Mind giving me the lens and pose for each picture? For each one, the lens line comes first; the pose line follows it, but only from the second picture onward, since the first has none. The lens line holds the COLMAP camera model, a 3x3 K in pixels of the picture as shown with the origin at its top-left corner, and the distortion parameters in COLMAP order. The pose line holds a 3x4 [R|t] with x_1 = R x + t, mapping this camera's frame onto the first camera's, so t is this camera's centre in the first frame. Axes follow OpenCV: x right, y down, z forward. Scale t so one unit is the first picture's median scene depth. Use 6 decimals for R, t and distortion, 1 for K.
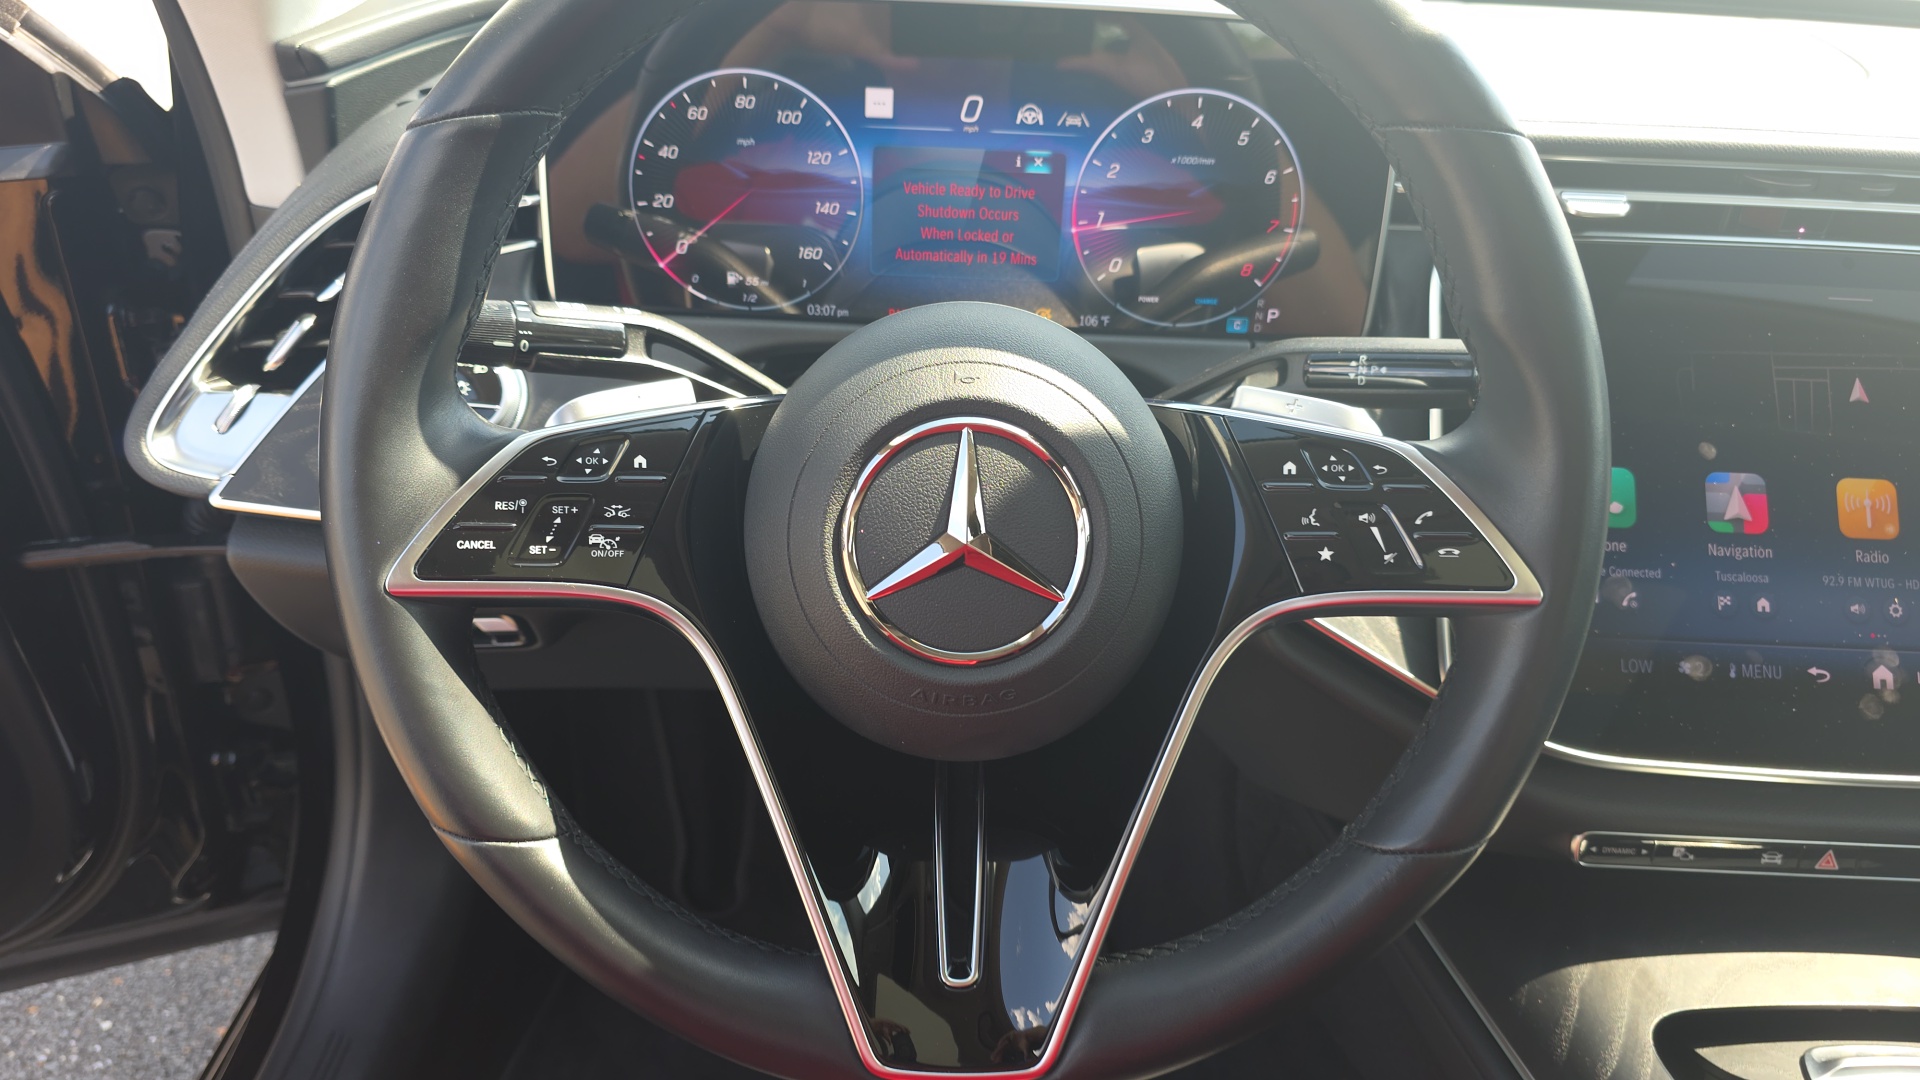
lens RADIAL K [[1296.7, 0, 922.6], [0, 1296.7, 532.6], [0, 0, 1]] dist [0.046711, -0.052641]
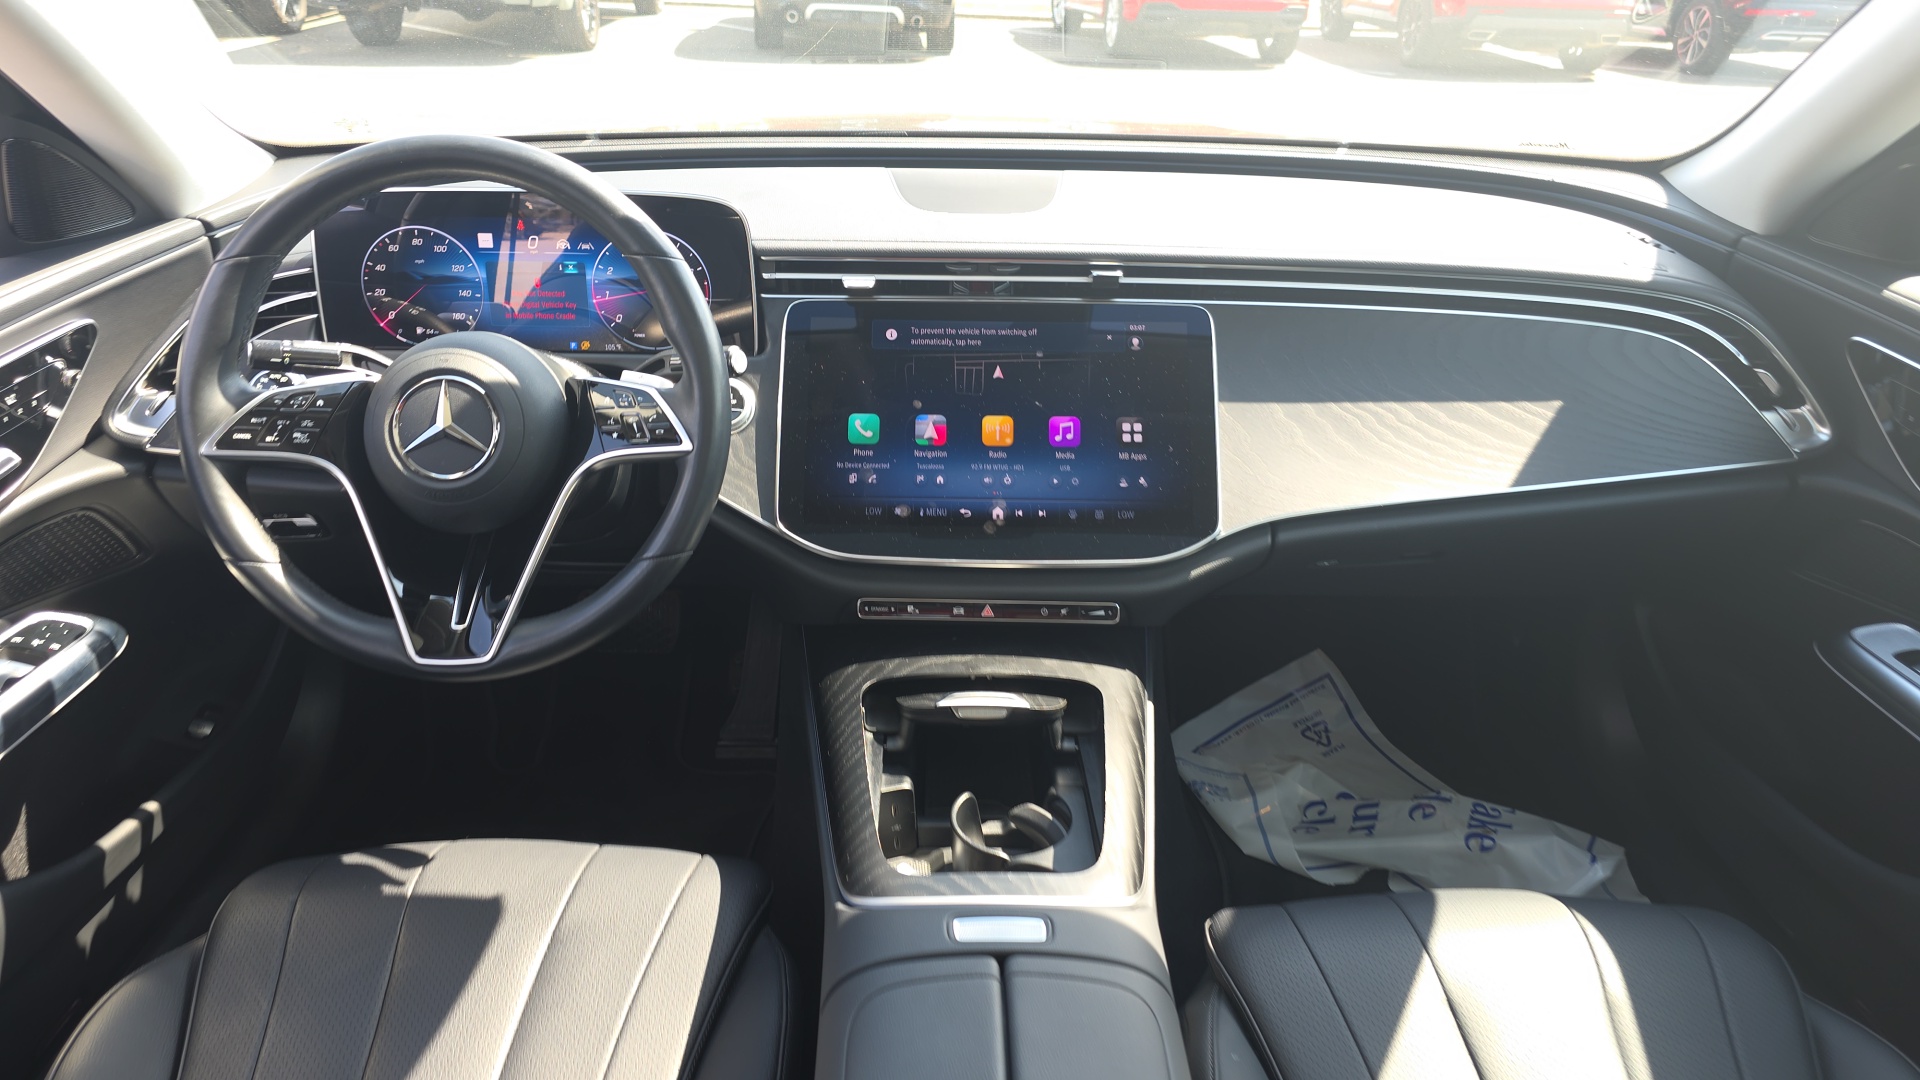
lens RADIAL K [[1296.7, 0, 955.3], [0, 1296.7, 525.7], [0, 0, 1]] dist [0.046711, -0.052641]
pose [[0.999547, -0.029608, 0.005426, 0.656586], [0.029927, 0.996838, -0.073616, 0.271235], [-0.003229, 0.073745, 0.997272, -0.954377]]
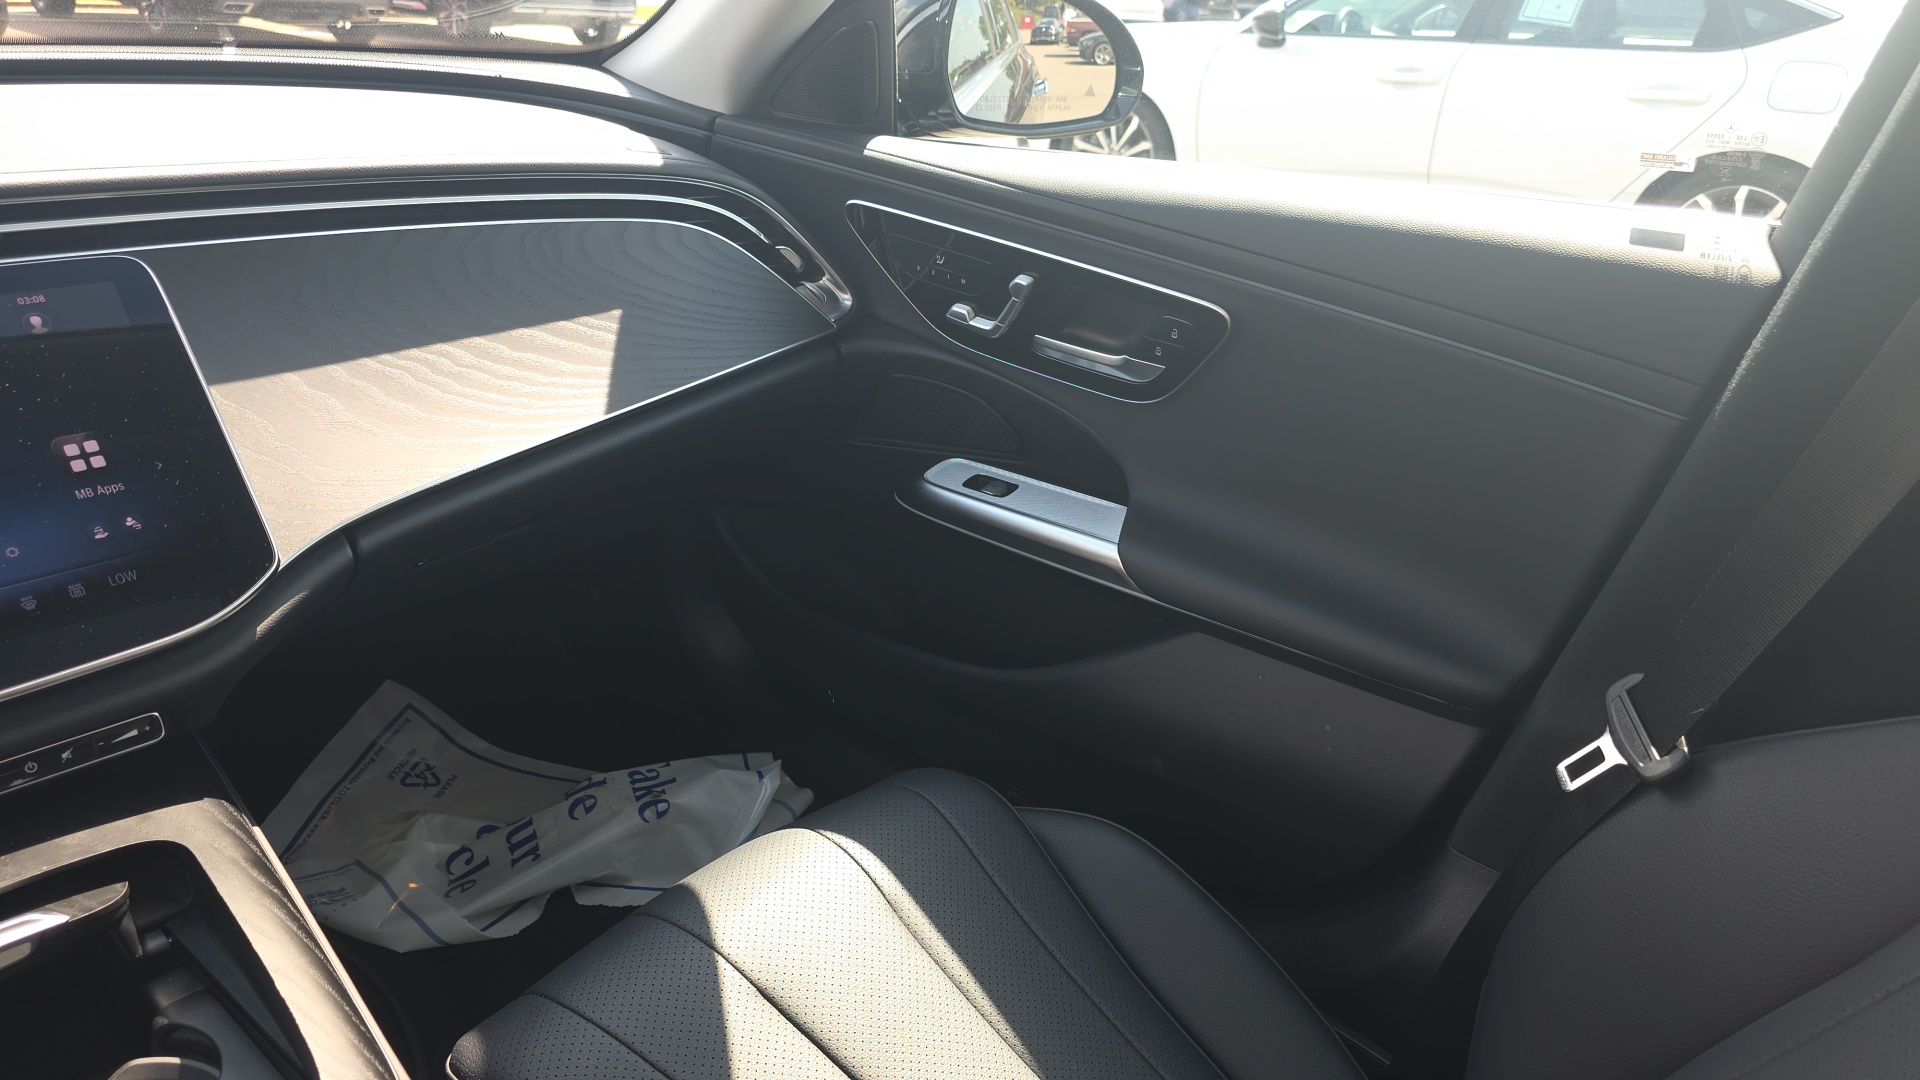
lens RADIAL K [[1296.7, 0, 983.5], [0, 1296.7, 543.0], [0, 0, 1]] dist [0.046711, -0.052641]
pose [[0.645751, -0.314599, 0.695725, 0.585794], [0.341283, 0.934012, 0.105581, 0.239082], [-0.683031, 0.169260, 0.710507, -0.504694]]
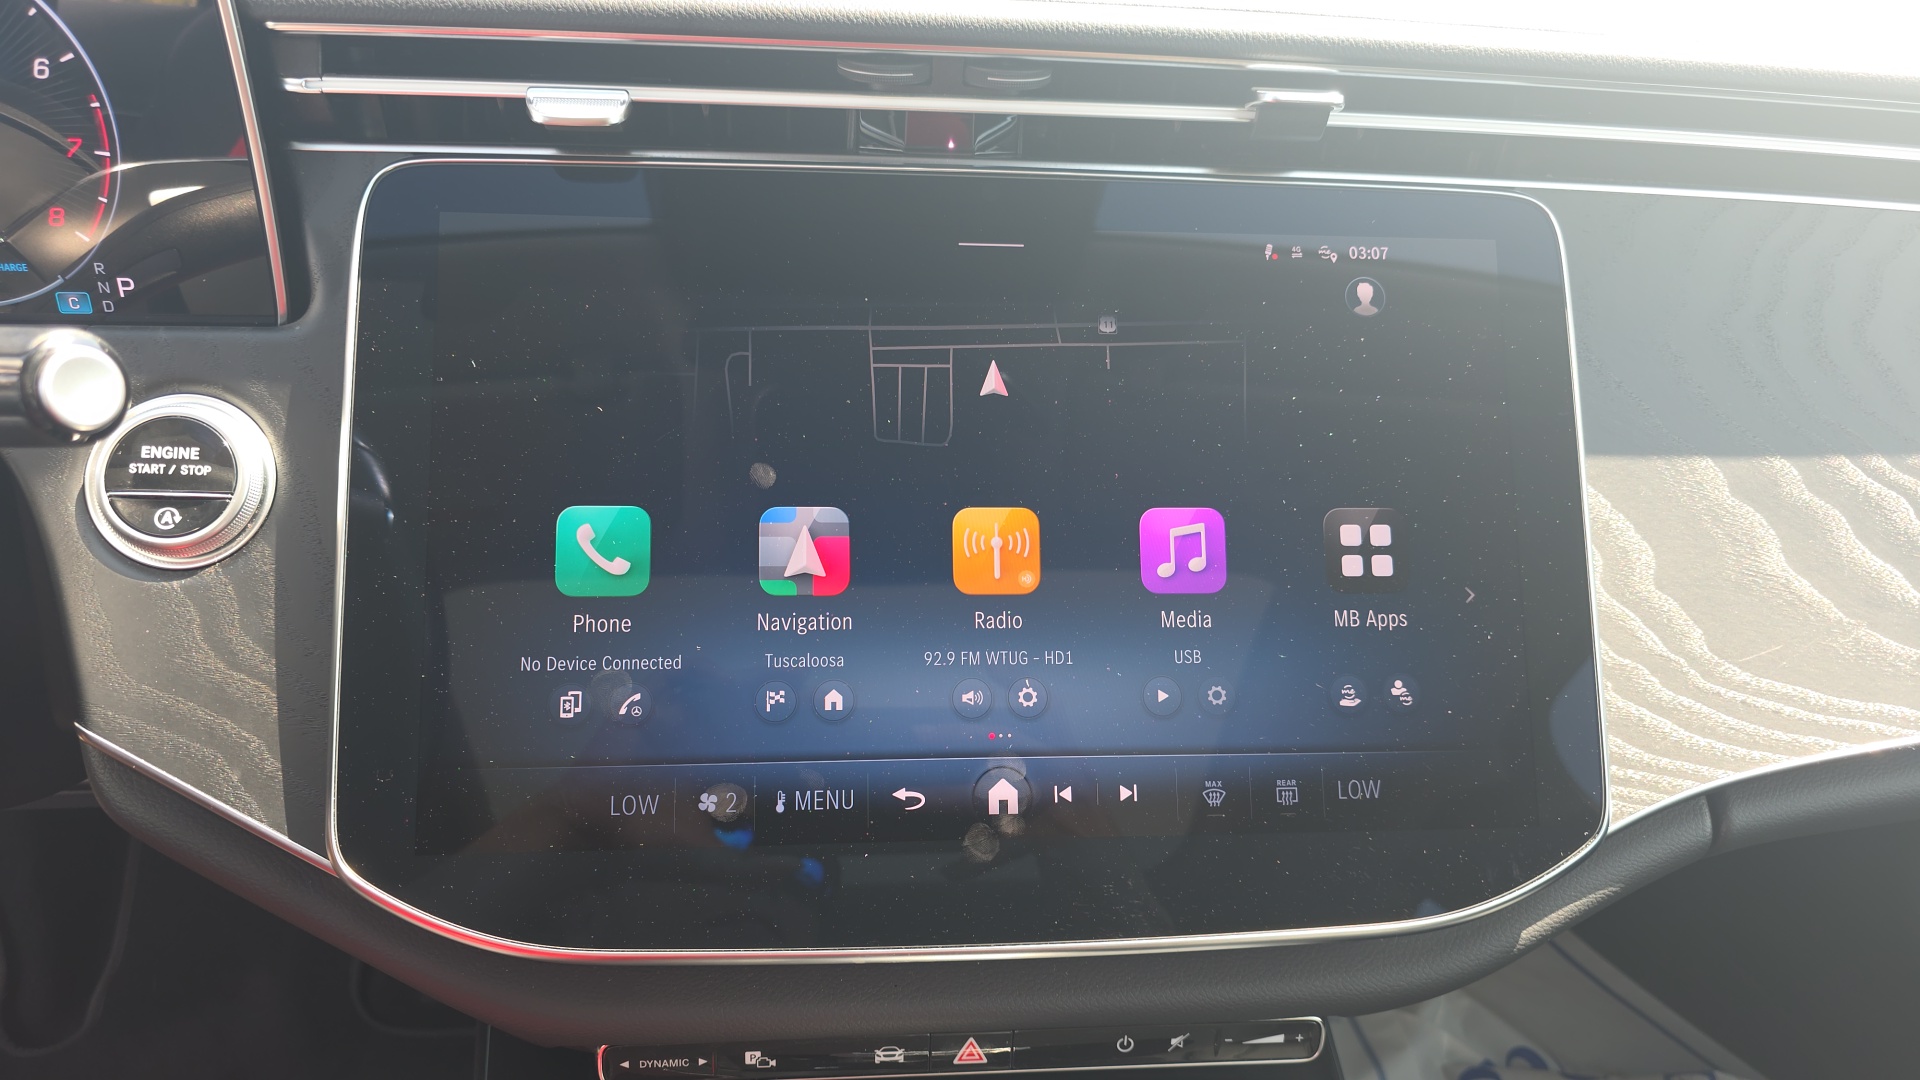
lens RADIAL K [[1296.7, 0, 964.8], [0, 1296.7, 541.9], [0, 0, 1]] dist [0.046711, -0.052641]
pose [[0.993592, -0.044857, 0.103741, 0.647670], [0.041943, 0.998666, 0.030109, -0.044962], [-0.104953, -0.025565, 0.994149, 0.325604]]
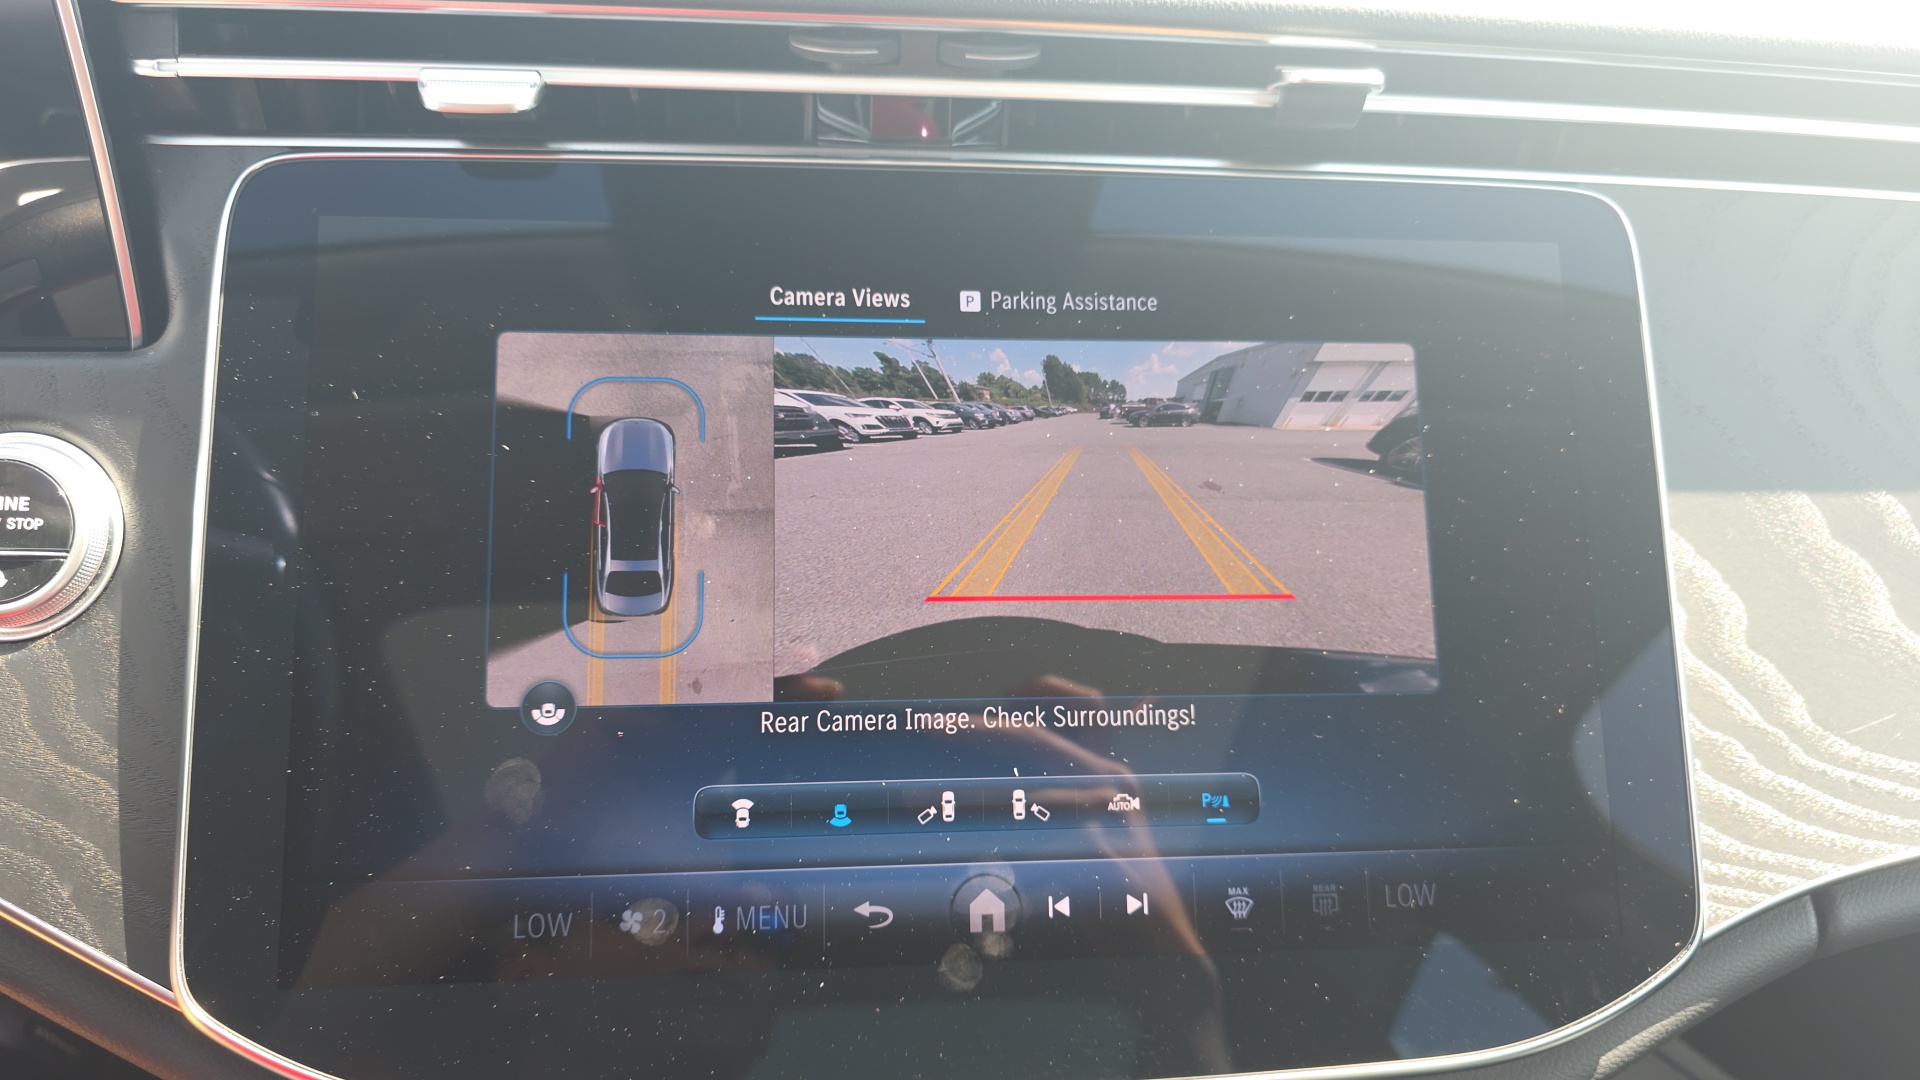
lens RADIAL K [[1296.7, 0, 941.7], [0, 1296.7, 526.5], [0, 0, 1]] dist [0.046711, -0.052641]
pose [[0.994171, -0.046156, 0.097437, 0.664961], [0.044607, 0.998842, 0.018009, -0.069331], [-0.098156, -0.013557, 0.995079, 0.434681]]
